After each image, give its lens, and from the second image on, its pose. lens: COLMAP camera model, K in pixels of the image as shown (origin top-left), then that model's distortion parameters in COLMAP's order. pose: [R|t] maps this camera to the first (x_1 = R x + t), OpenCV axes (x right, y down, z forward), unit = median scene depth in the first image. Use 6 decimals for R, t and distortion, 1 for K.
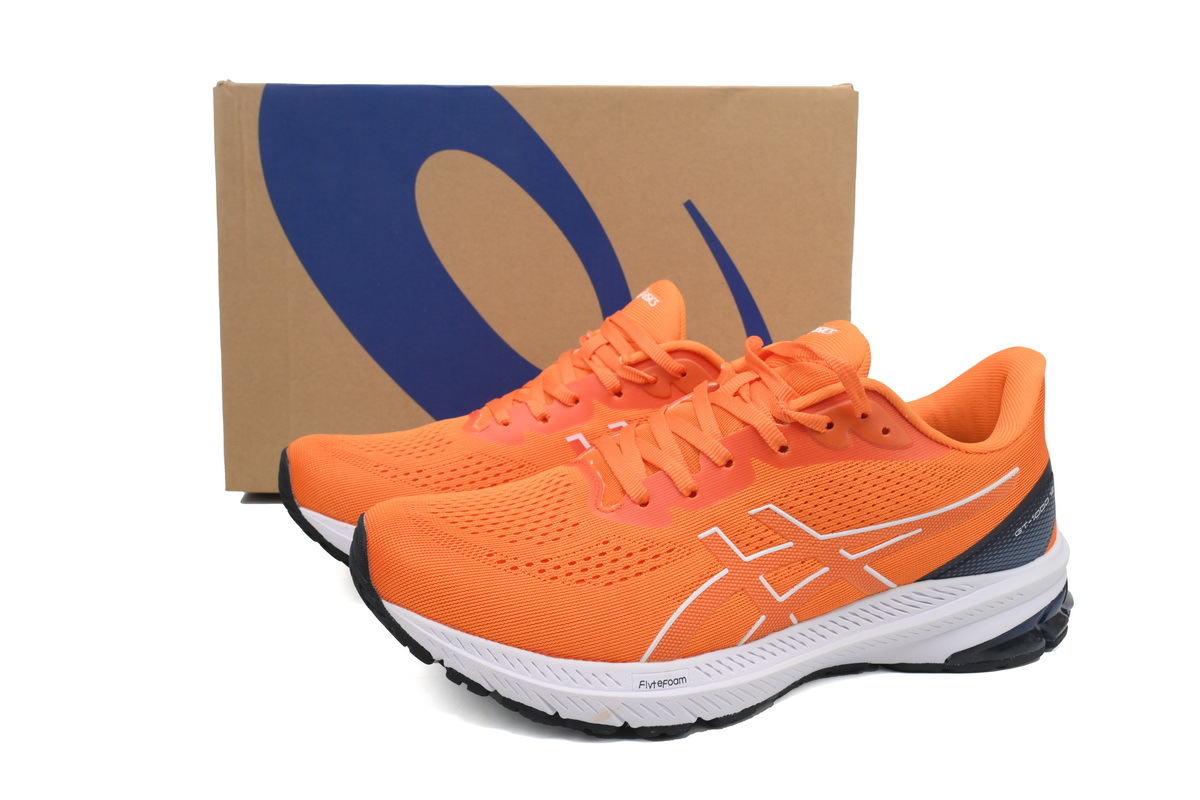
lens RADIAL K [[1084.4, 0, 597.7], [0, 1084.4, 396.3], [0, 0, 1]] dist [0.012536, 0.011468]
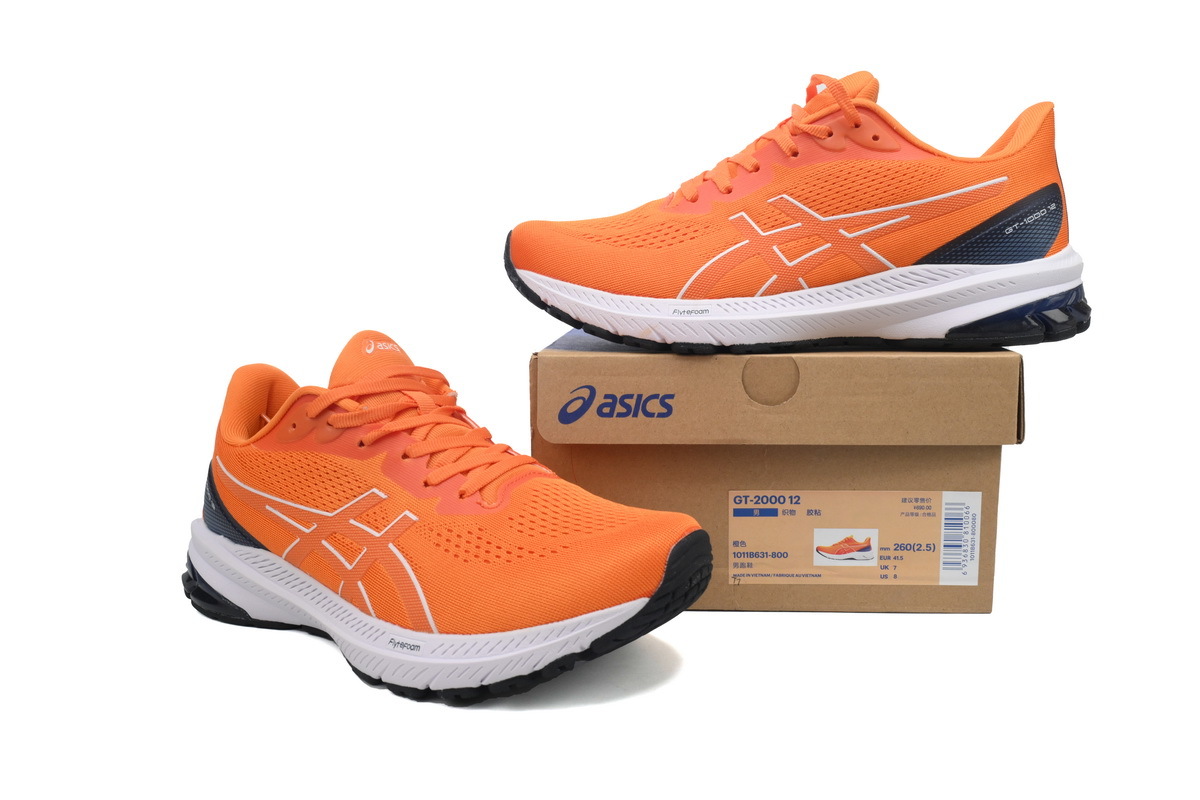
lens RADIAL K [[1084.4, 0, 599.6], [0, 1084.4, 397.0], [0, 0, 1]] dist [0.012536, 0.011468]
pose [[0.936014, 0.011264, -0.351784, 0.420844], [-0.045544, 0.994961, -0.089324, 0.479286], [0.349005, 0.099630, 0.931810, -0.309360]]
